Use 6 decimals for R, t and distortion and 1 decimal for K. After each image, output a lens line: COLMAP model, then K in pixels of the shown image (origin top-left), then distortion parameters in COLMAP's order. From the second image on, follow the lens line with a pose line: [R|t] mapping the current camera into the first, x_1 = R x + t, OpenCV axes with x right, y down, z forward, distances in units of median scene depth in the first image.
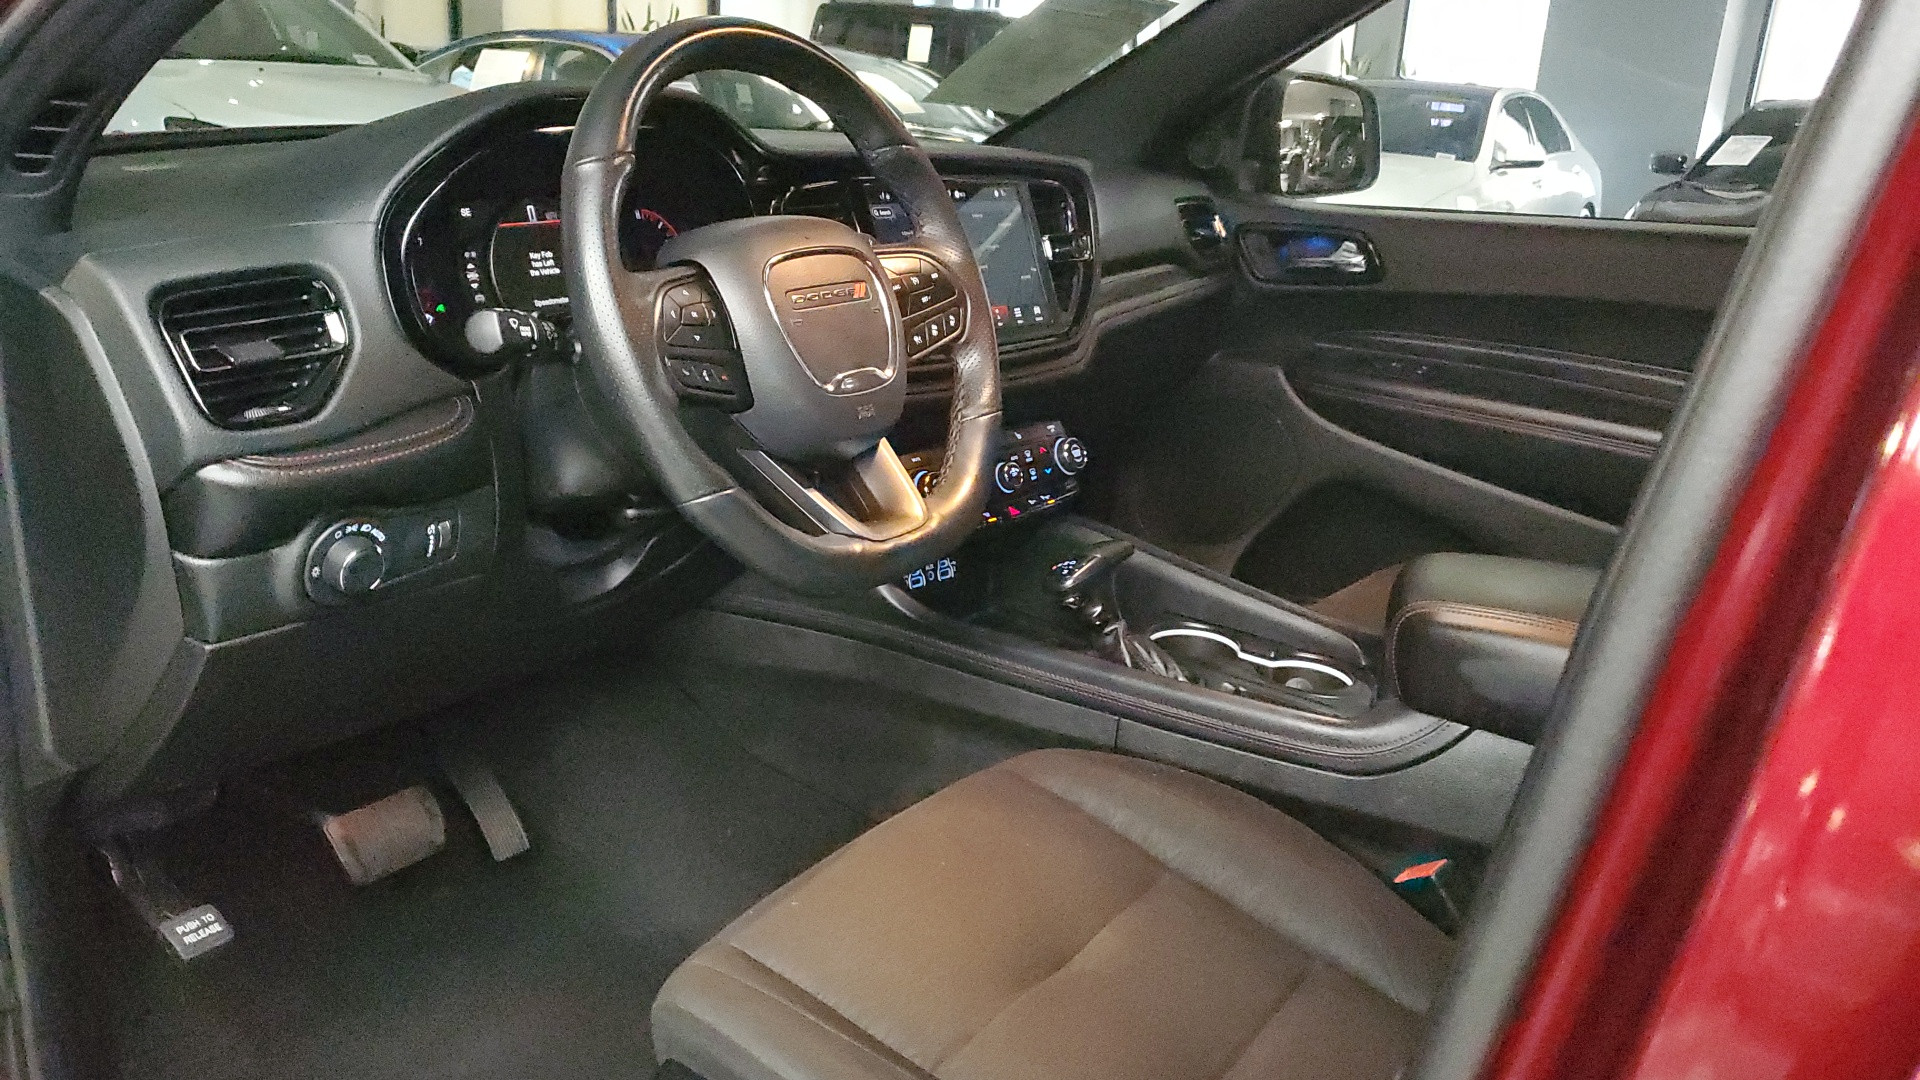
lens RADIAL K [[1495.9, 0, 978.8], [0, 1495.9, 550.1], [0, 0, 1]] dist [0.050074, -0.069561]
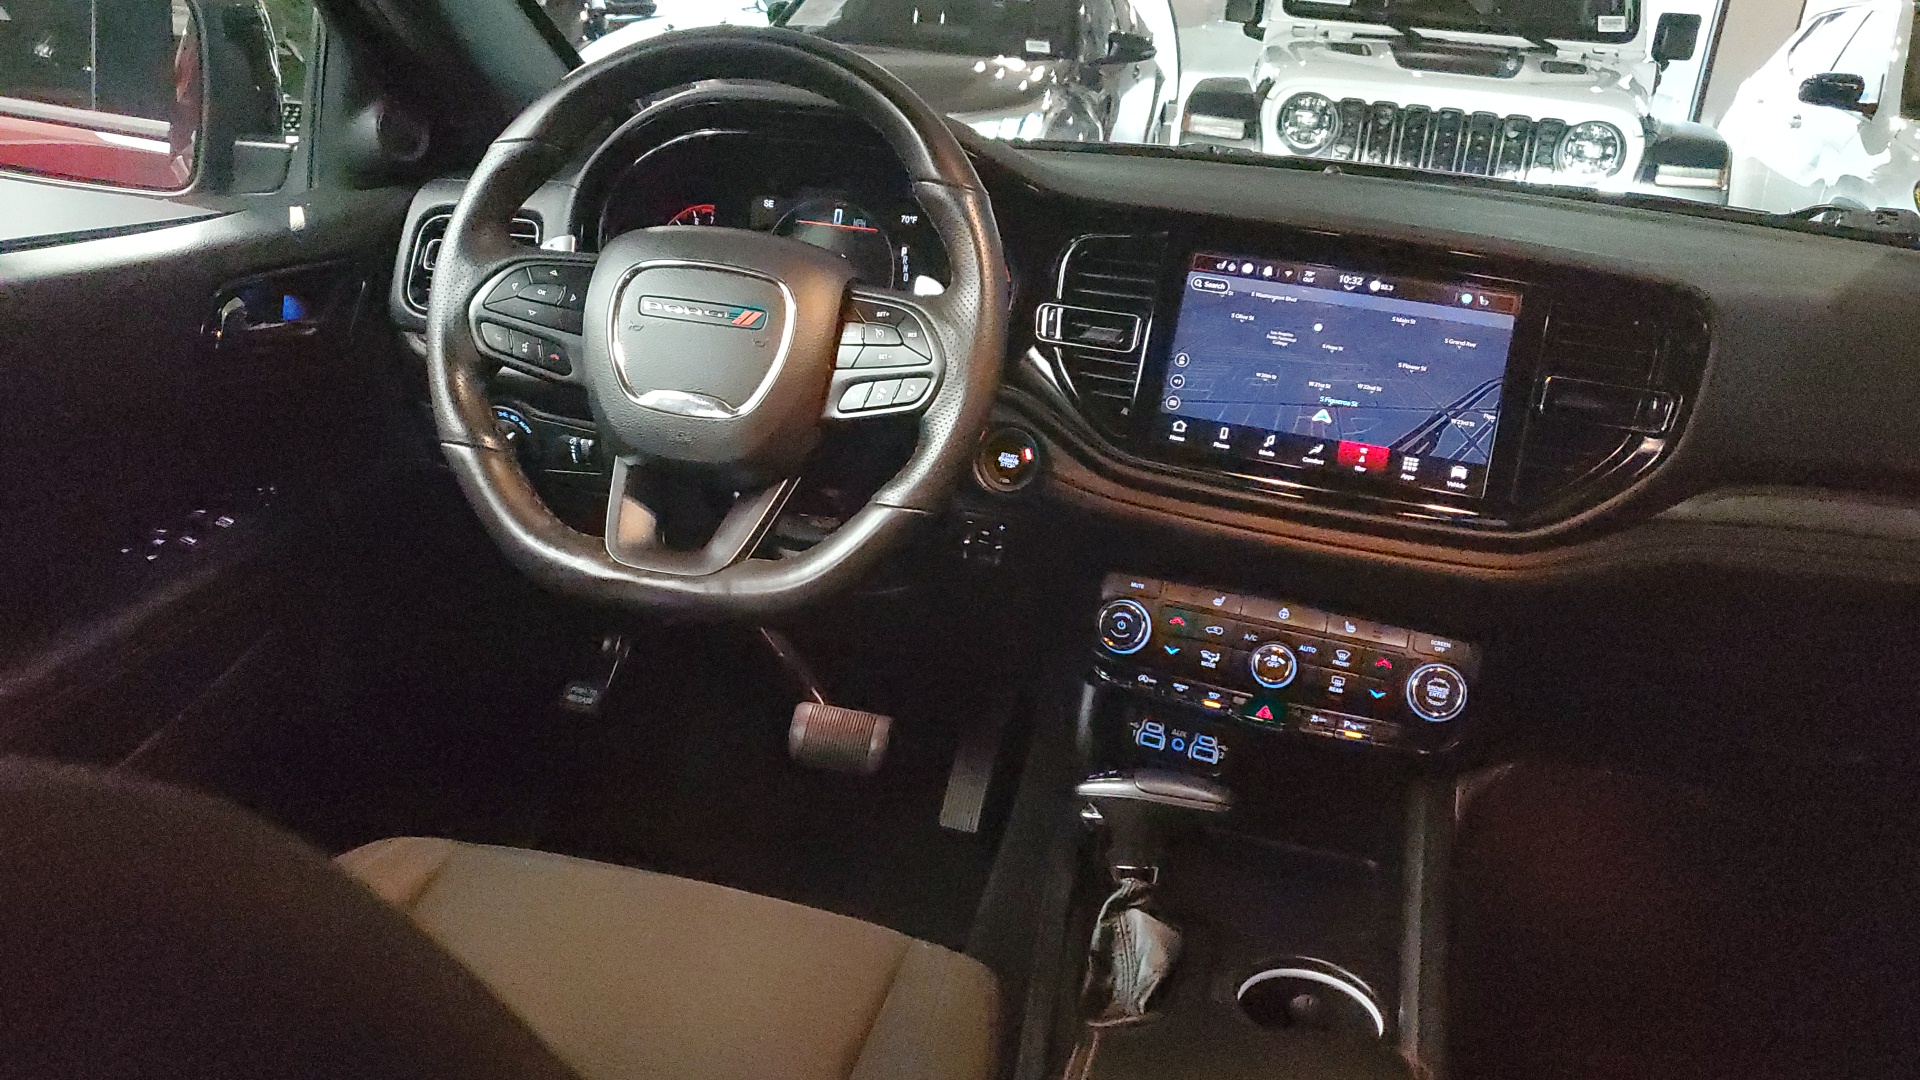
lens RADIAL K [[1495.9, 0, 940.5], [0, 1495.9, 541.3], [0, 0, 1]] dist [0.050074, -0.069561]
pose [[0.345426, 0.301618, -0.888655, 0.780042], [-0.338376, 0.923275, 0.181839, -0.239653], [0.875318, 0.237888, 0.420984, 0.702091]]
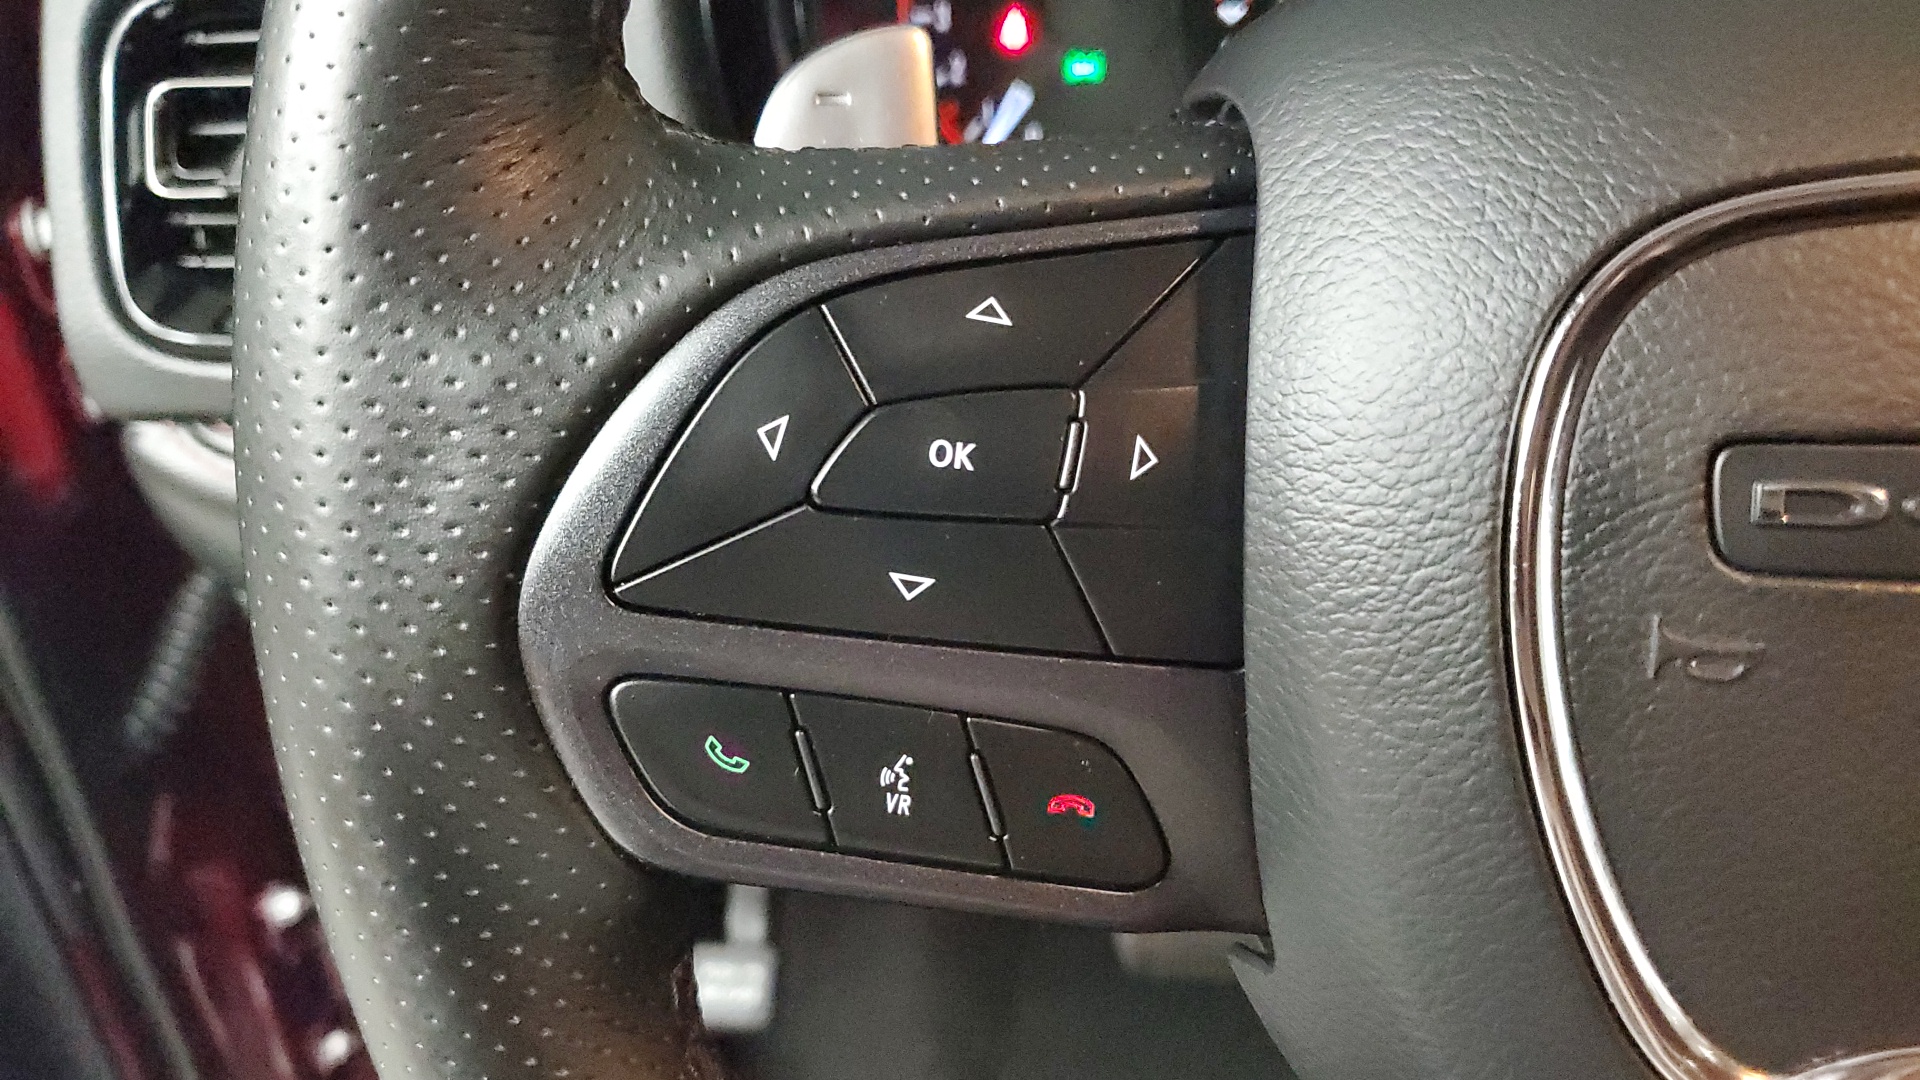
lens RADIAL K [[1495.9, 0, 962.4], [0, 1495.9, 551.2], [0, 0, 1]] dist [0.050074, -0.069561]
pose [[0.499333, 0.412813, -0.761743, -0.048469], [-0.218705, 0.910778, 0.350216, -0.173416], [0.838352, -0.008278, 0.545066, 0.760394]]
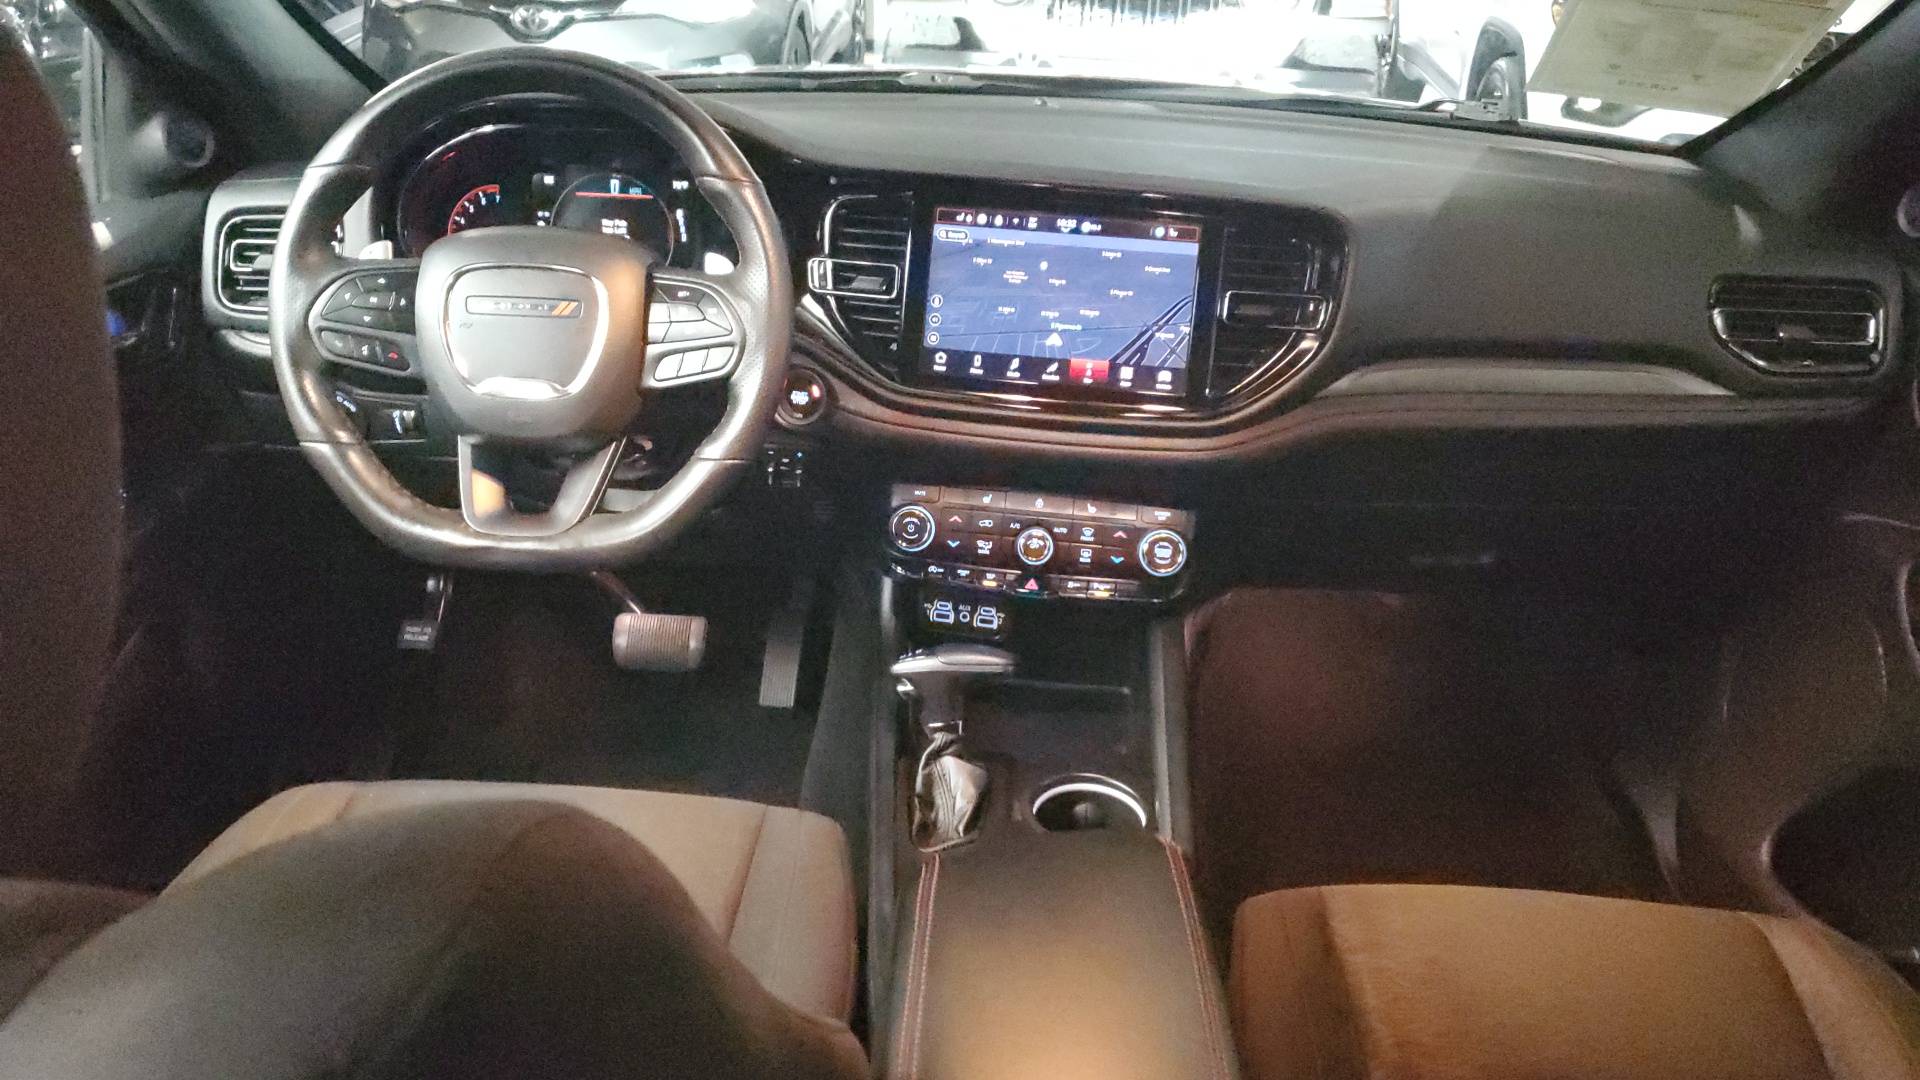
lens RADIAL K [[1495.9, 0, 947.5], [0, 1495.9, 549.6], [0, 0, 1]] dist [0.050074, -0.069561]
pose [[0.527464, 0.343234, -0.777157, 0.903495], [-0.268938, 0.935172, 0.230490, -0.314399], [0.805887, 0.087432, 0.585578, 0.567032]]
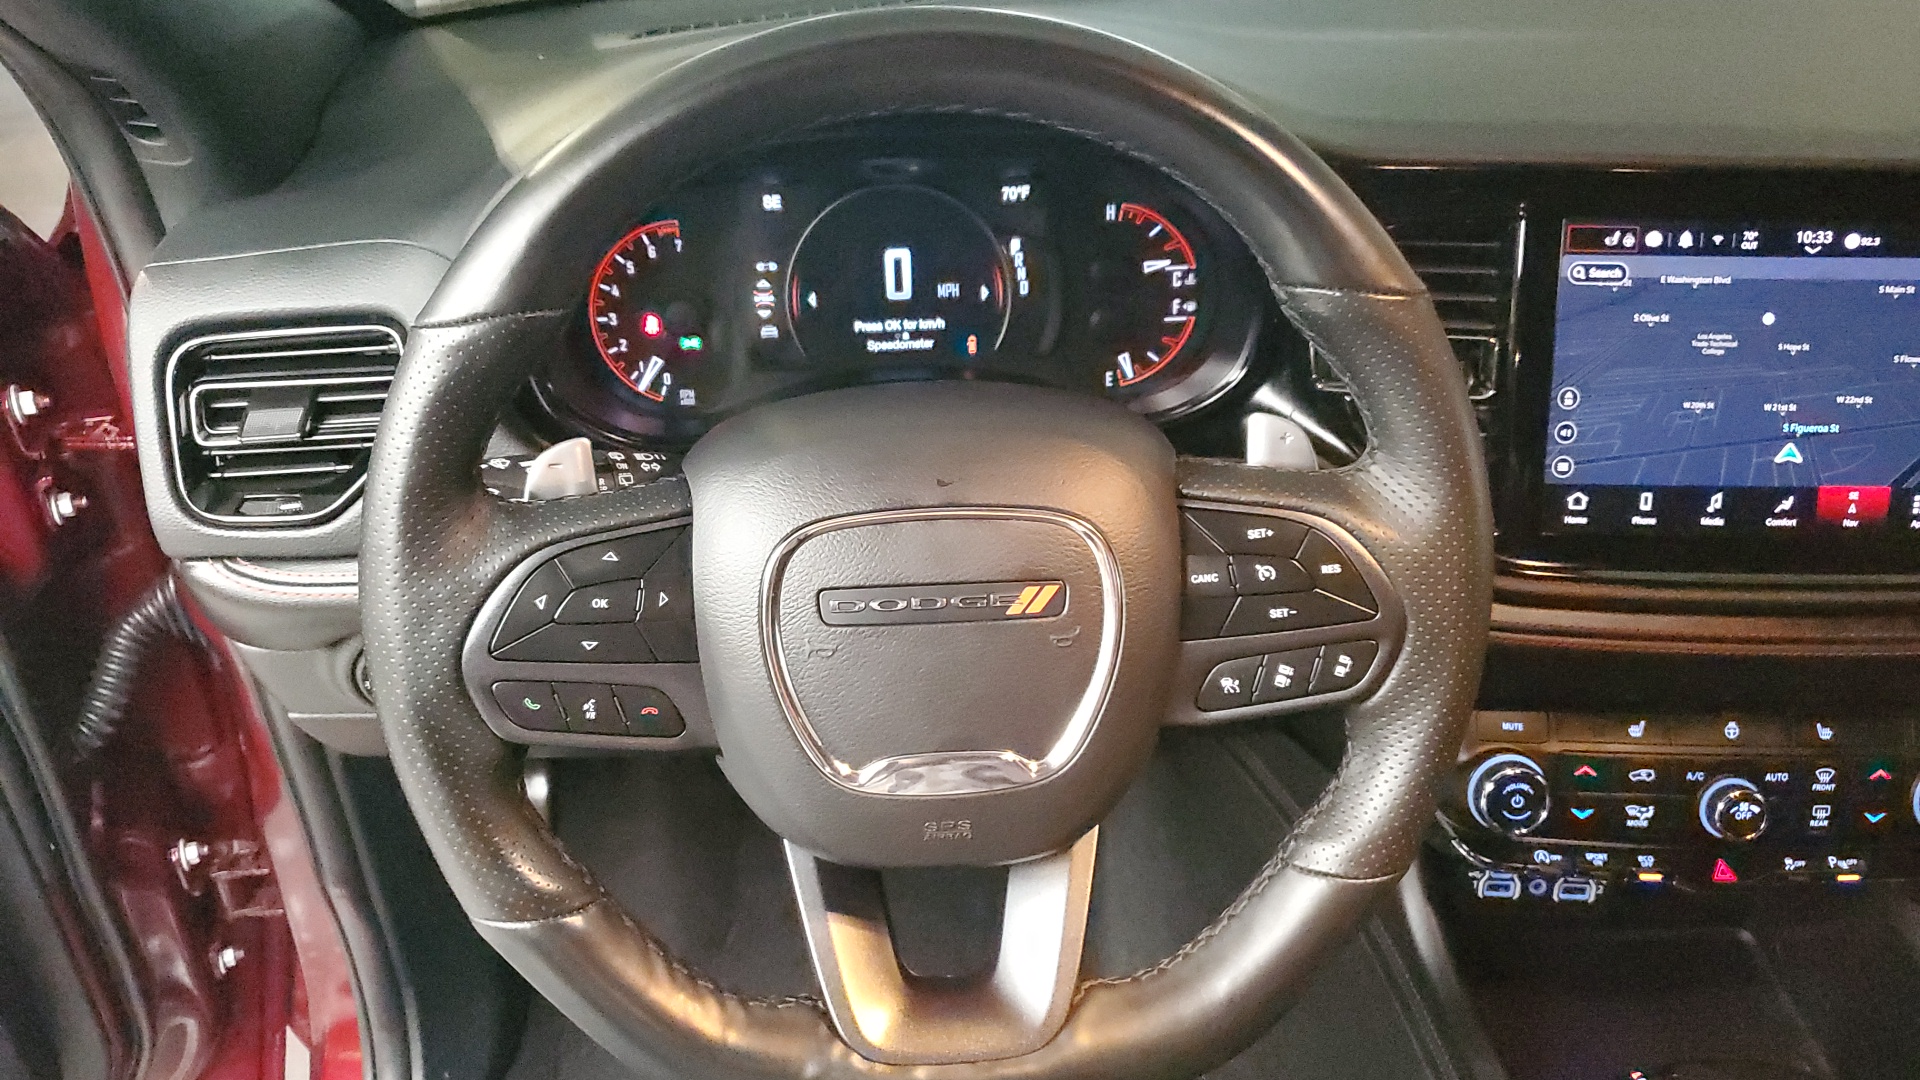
lens RADIAL K [[1495.9, 0, 942.2], [0, 1495.9, 523.8], [0, 0, 1]] dist [0.050074, -0.069561]
pose [[0.623606, 0.389286, -0.677918, 0.210428], [-0.207846, 0.918544, 0.336268, -0.333469], [0.753602, -0.068796, 0.653721, 0.615441]]
